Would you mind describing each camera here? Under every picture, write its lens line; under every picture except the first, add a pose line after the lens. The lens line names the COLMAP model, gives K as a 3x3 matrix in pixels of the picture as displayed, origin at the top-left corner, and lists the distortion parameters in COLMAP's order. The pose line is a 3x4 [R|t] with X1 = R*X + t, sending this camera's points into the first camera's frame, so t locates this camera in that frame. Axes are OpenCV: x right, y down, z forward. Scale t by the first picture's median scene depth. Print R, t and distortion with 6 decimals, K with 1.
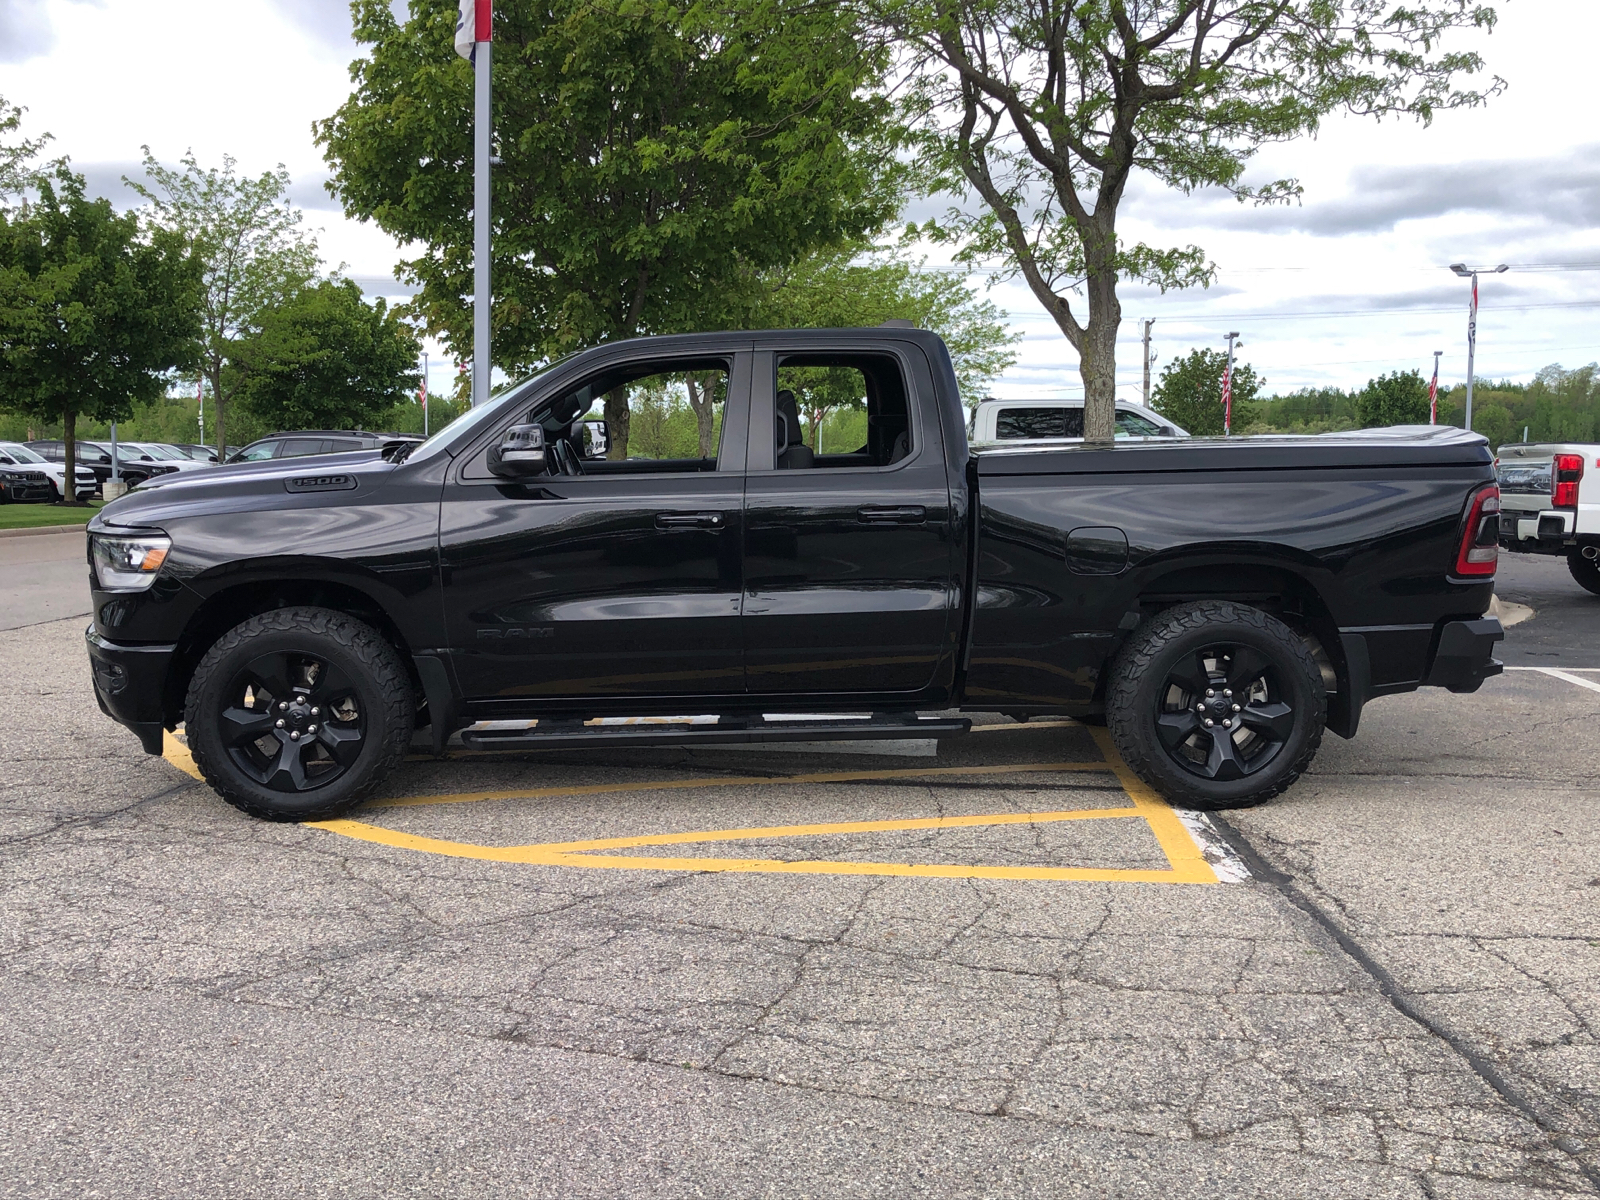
lens RADIAL K [[1623.6, 0, 798.3], [0, 1623.6, 518.6], [0, 0, 1]] dist [0.035110, -0.087357]
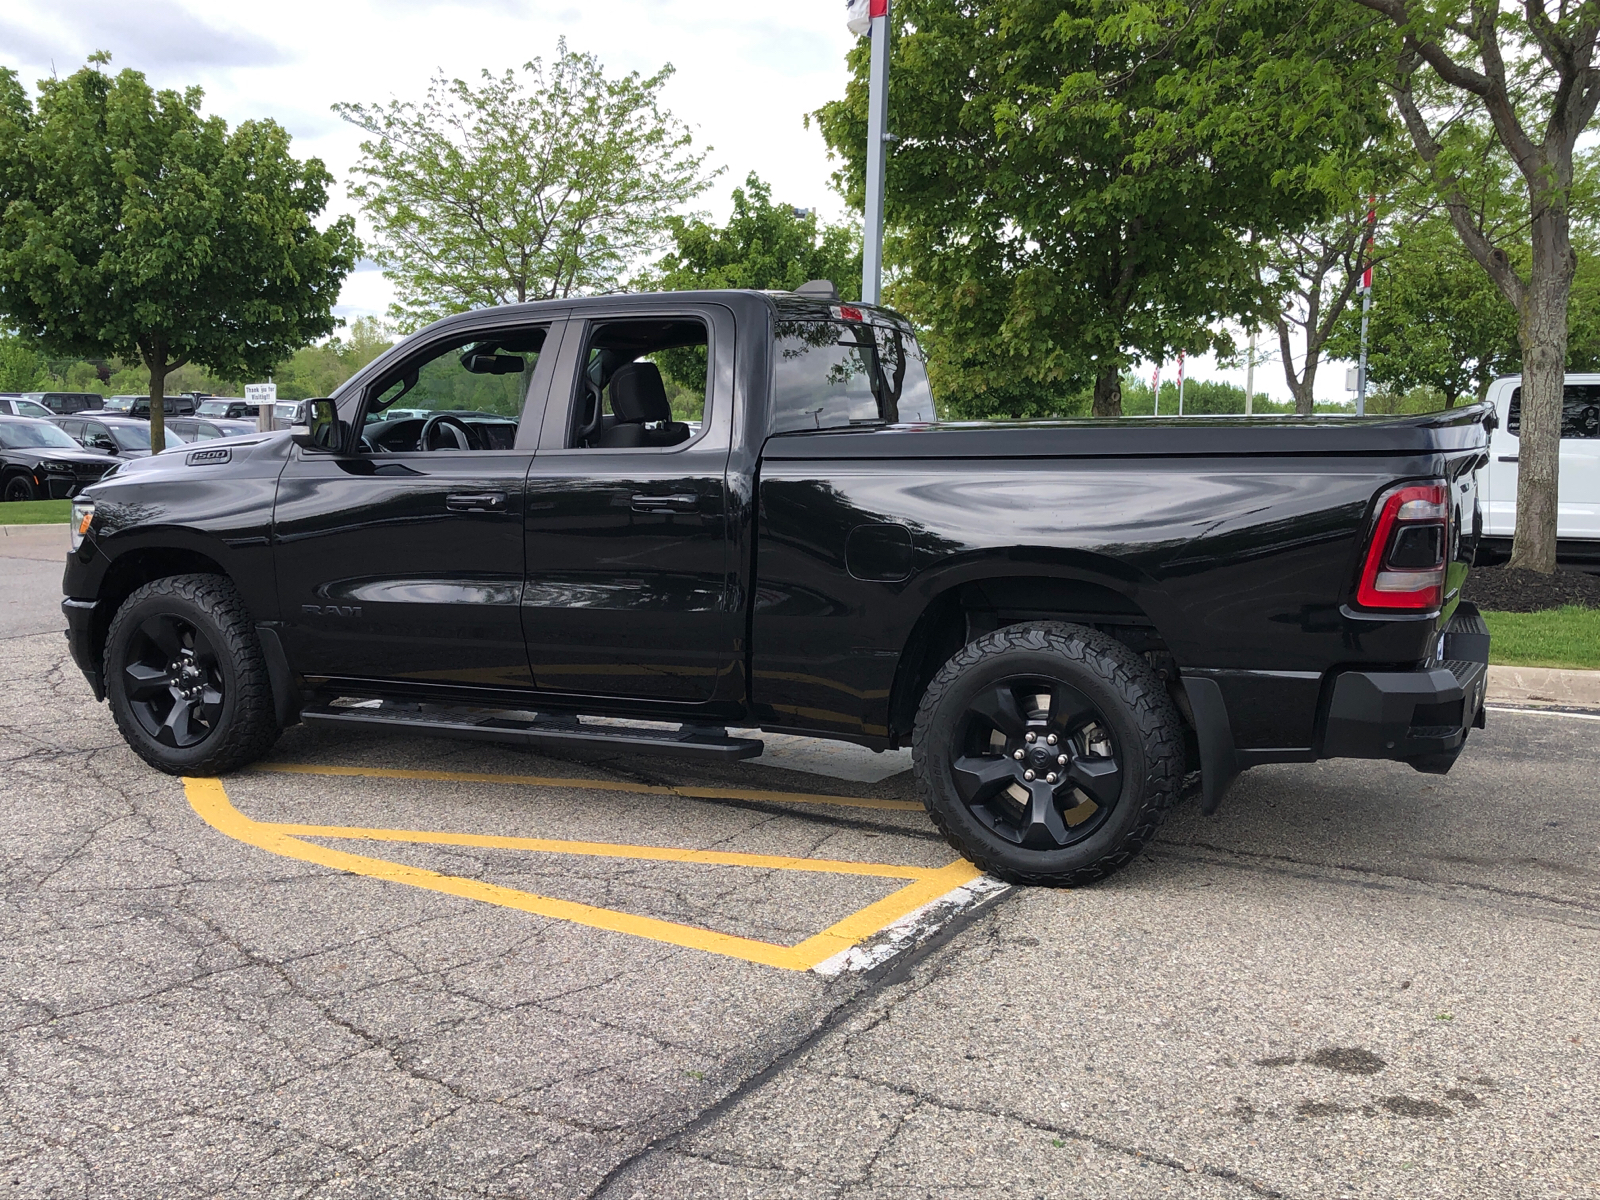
lens RADIAL K [[1623.6, 0, 798.3], [0, 1623.6, 518.6], [0, 0, 1]] dist [0.035110, -0.087357]
pose [[0.876987, 0.030211, -0.479563, 0.550309], [-0.026546, 0.999544, 0.014421, -0.008027], [0.479780, 0.000083, 0.877389, 0.262568]]
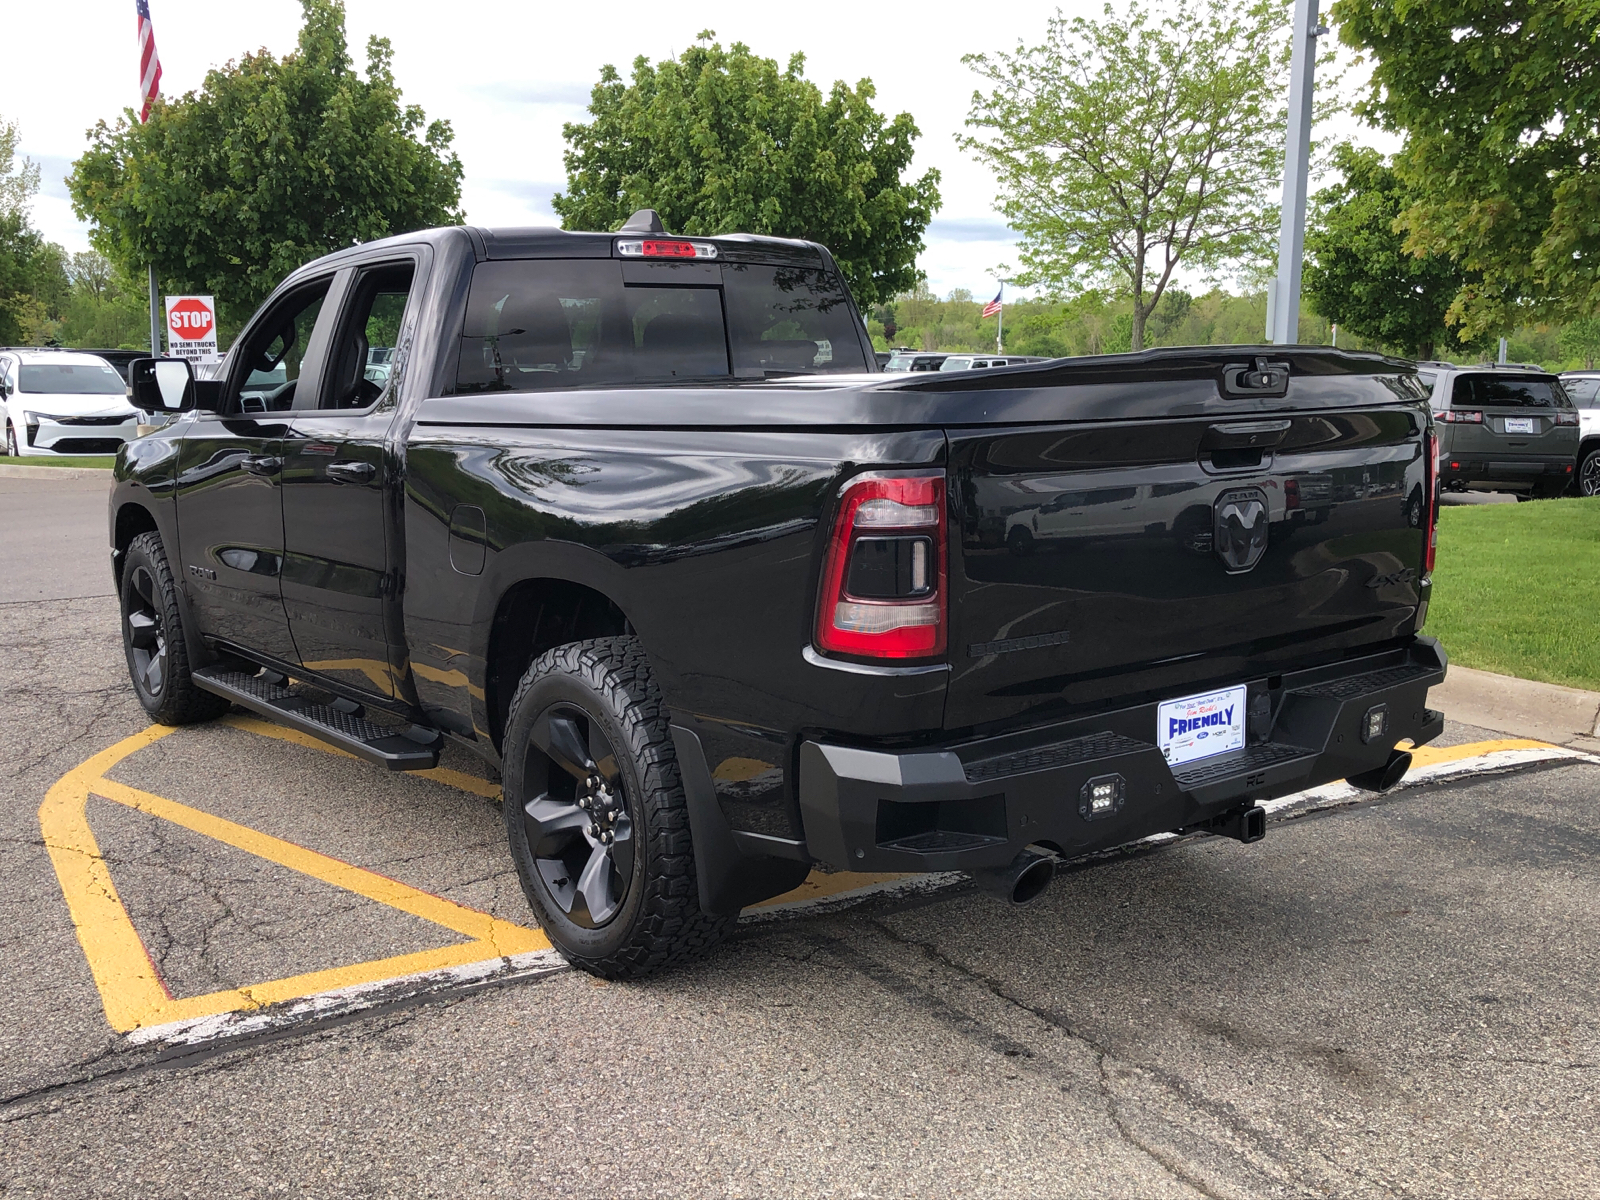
lens RADIAL K [[1623.6, 0, 798.3], [0, 1623.6, 518.6], [0, 0, 1]] dist [0.035110, -0.087357]
pose [[0.551686, 0.069125, -0.831182, 0.836635], [-0.034624, 0.997599, 0.059983, -0.034260], [0.833333, -0.004313, 0.552755, 0.751913]]
